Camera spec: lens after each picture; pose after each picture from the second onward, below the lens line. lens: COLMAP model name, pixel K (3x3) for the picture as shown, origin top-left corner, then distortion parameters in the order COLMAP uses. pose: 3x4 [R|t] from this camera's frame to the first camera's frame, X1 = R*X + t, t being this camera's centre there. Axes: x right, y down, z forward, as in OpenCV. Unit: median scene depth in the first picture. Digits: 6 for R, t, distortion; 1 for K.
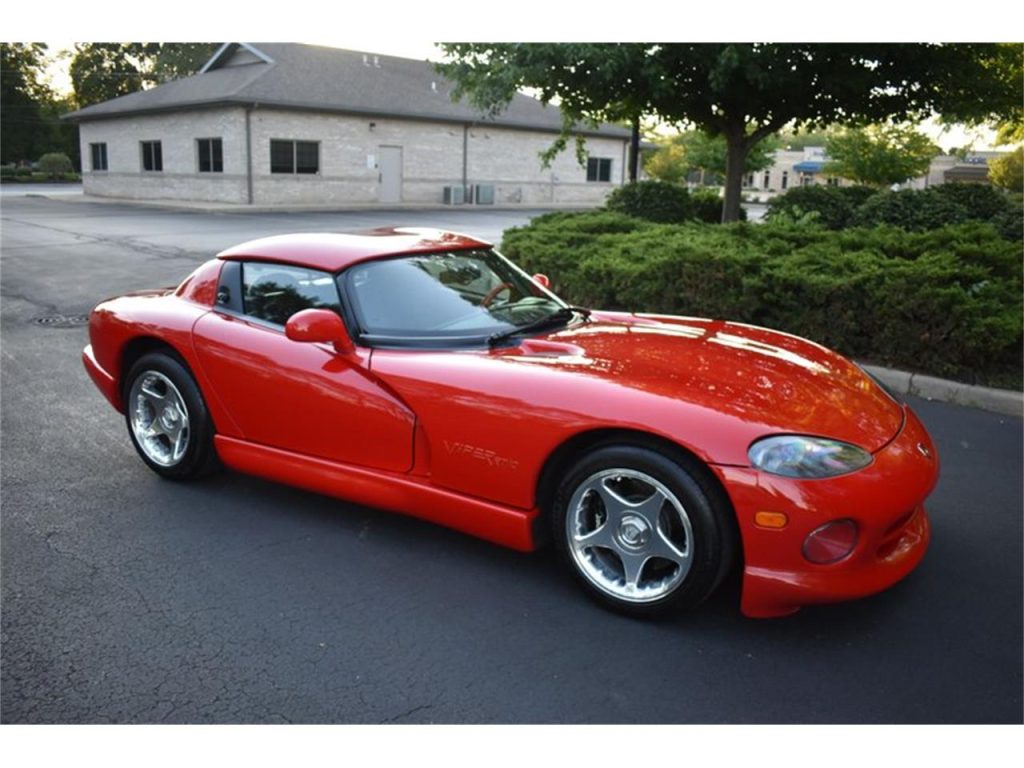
lens RADIAL K [[841.6, 0, 515.0], [0, 841.6, 382.8], [0, 0, 1]] dist [-0.091658, 0.018400]
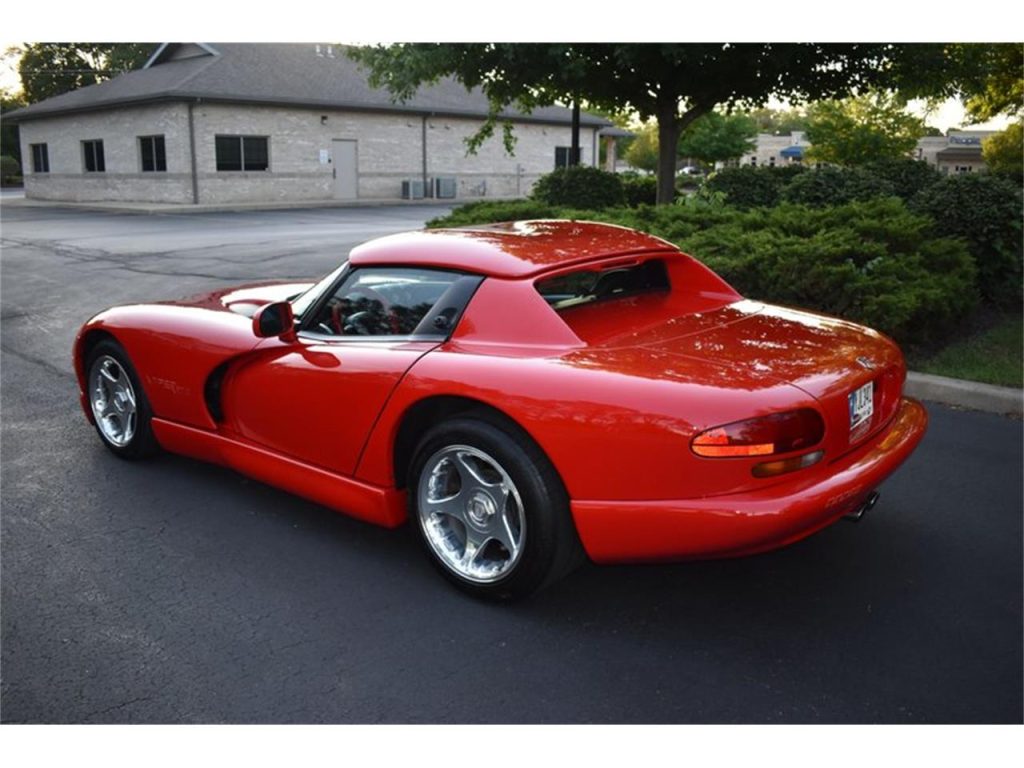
lens RADIAL K [[880.9, 0, 515.9], [0, 880.9, 385.3], [0, 0, 1]] dist [-0.090092, 0.025217]
pose [[0.999519, -0.026672, 0.015805, 0.069714], [0.026675, 0.999644, 0.000020, 0.007262], [-0.015800, 0.000402, 0.999875, -0.003090]]
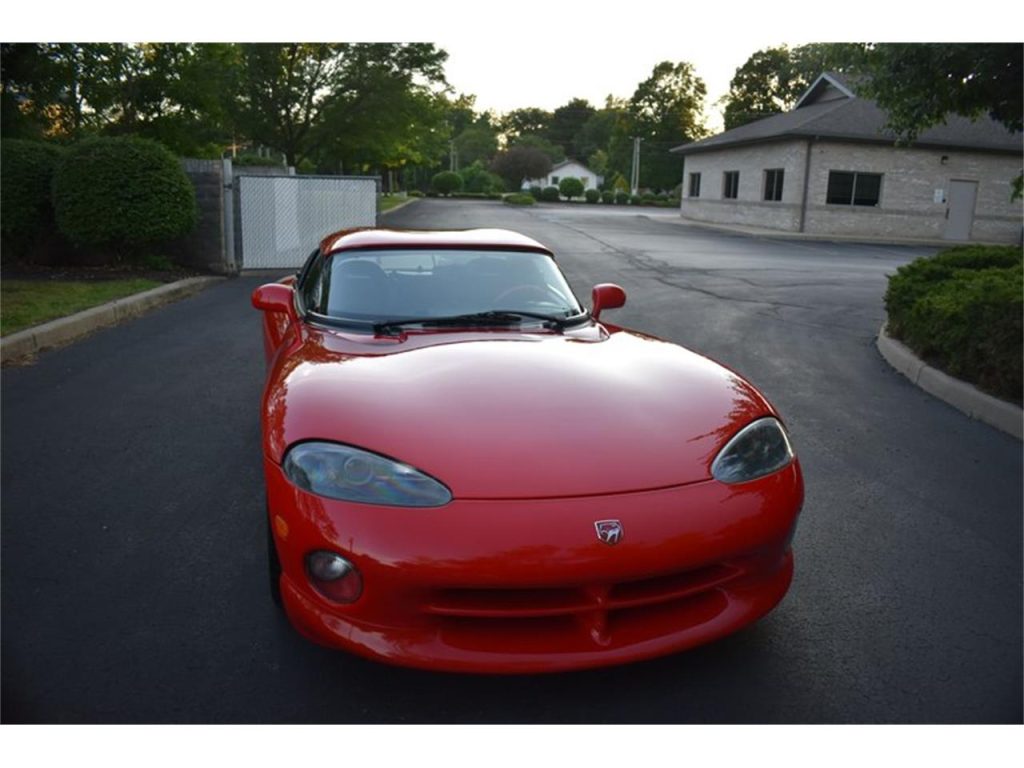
lens RADIAL K [[799.9, 0, 529.4], [0, 799.9, 376.5], [0, 0, 1]] dist [-0.097366, 0.019775]
pose [[0.748180, 0.148695, -0.646620, 0.237806], [-0.171700, 0.984757, 0.027784, -0.015364], [0.640895, 0.090238, 0.762306, 0.113657]]
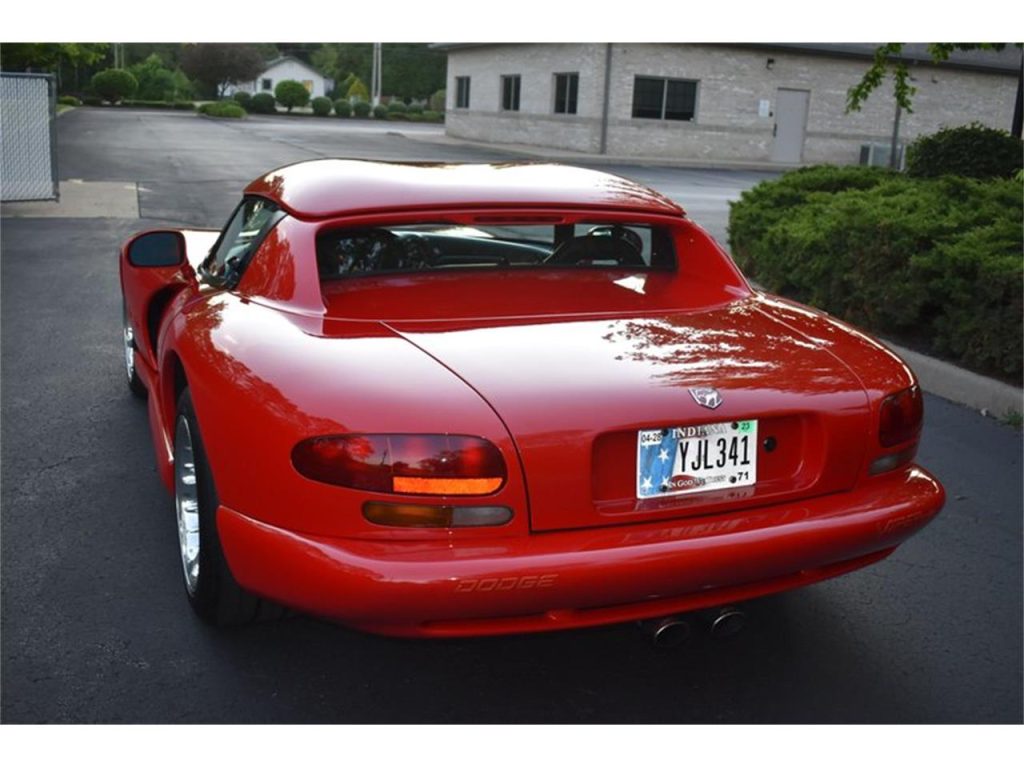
lens RADIAL K [[1068.6, 0, 531.9], [0, 1068.6, 375.8], [0, 0, 1]] dist [-0.065173, 0.000000]
pose [[0.898974, 0.123449, -0.420245, 0.229719], [-0.131090, 0.991312, 0.010780, 0.001659], [0.417924, 0.045399, 0.907347, 0.058780]]
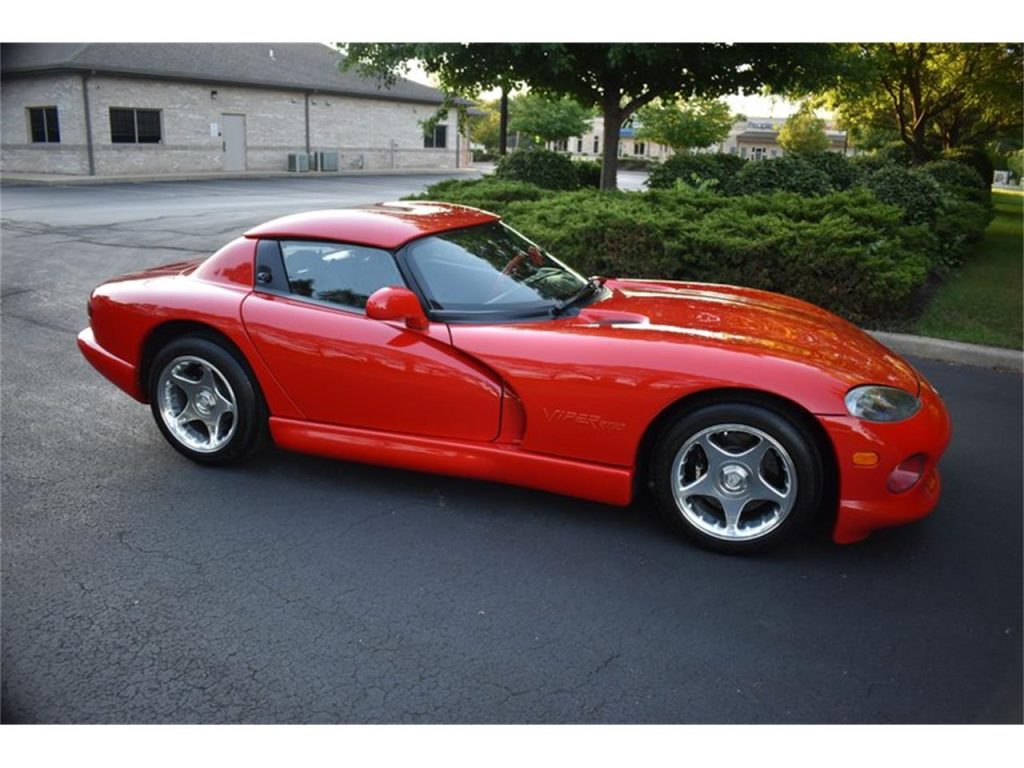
lens RADIAL K [[799.9, 0, 510.9], [0, 799.9, 382.5], [0, 0, 1]] dist [-0.097366, 0.019775]
pose [[0.977816, -0.057695, 0.201366, -0.091468], [0.046914, 0.997219, 0.057911, -0.006738], [-0.204147, -0.047179, 0.977803, 0.008122]]
